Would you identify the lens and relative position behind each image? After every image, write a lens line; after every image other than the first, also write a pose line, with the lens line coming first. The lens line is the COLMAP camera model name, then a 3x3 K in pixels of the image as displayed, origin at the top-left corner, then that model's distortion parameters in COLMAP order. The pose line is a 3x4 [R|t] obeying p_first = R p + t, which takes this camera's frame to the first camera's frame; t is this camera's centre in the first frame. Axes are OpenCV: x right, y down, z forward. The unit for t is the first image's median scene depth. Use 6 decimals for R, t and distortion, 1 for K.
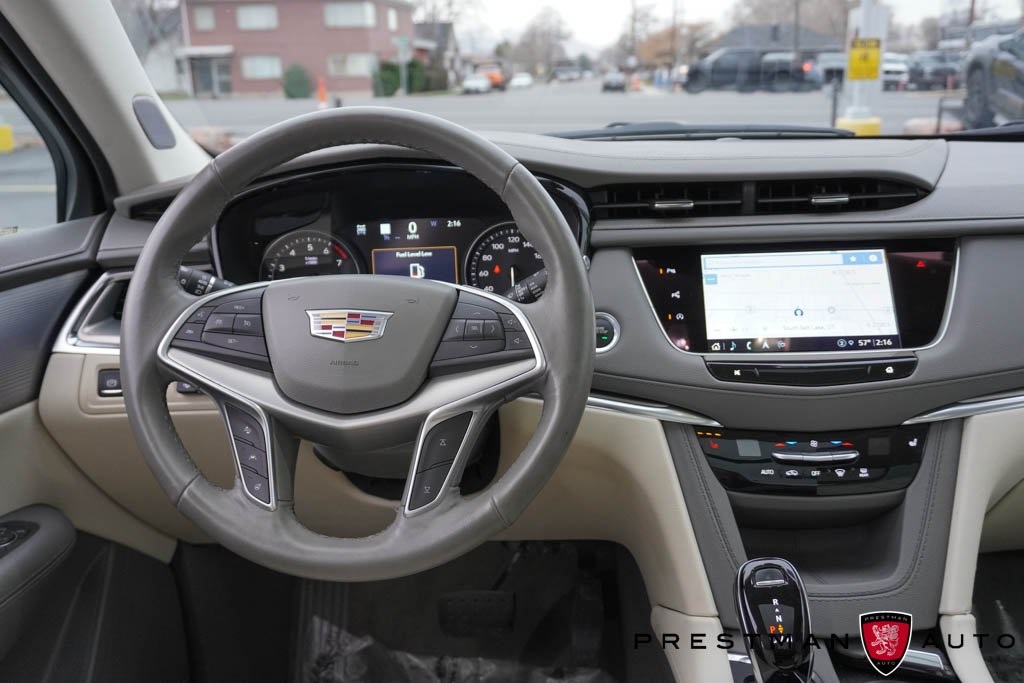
lens RADIAL K [[985.9, 0, 512.0], [0, 985.9, 341.5], [0, 0, 1]] dist [0.081049, -0.012433]
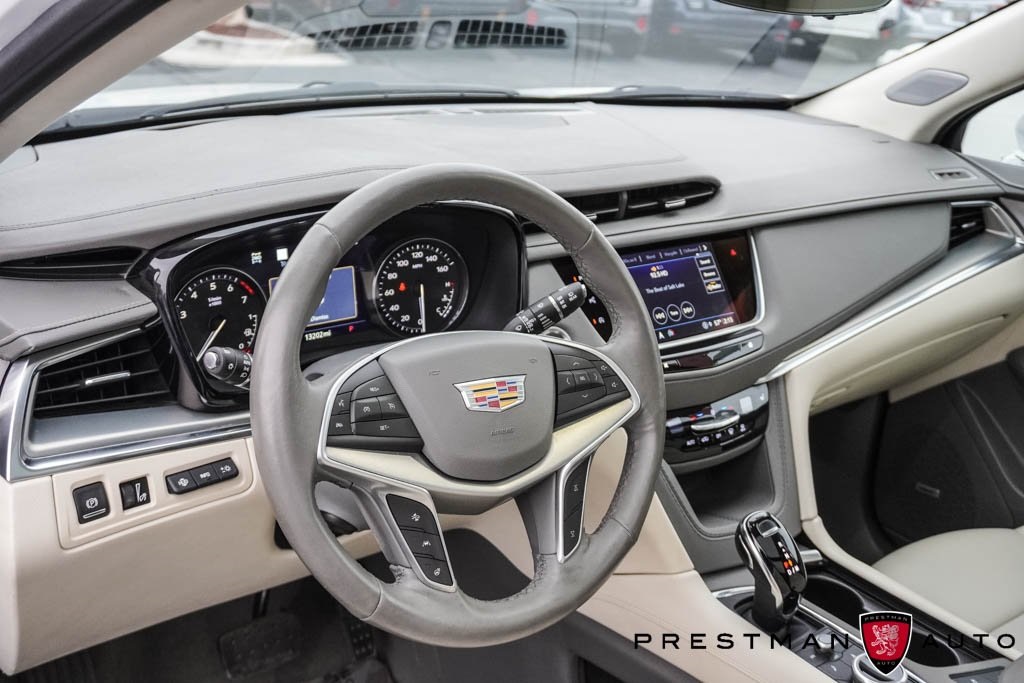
lens RADIAL K [[1198.6, 0, 512.0], [0, 1198.6, 341.5], [0, 0, 1]] dist [0.125729, 0.007451]
pose [[0.733148, -0.151812, 0.662908, -0.793052], [0.067946, 0.986240, 0.150712, -0.209143], [-0.676667, -0.065453, 0.733375, 0.076234]]
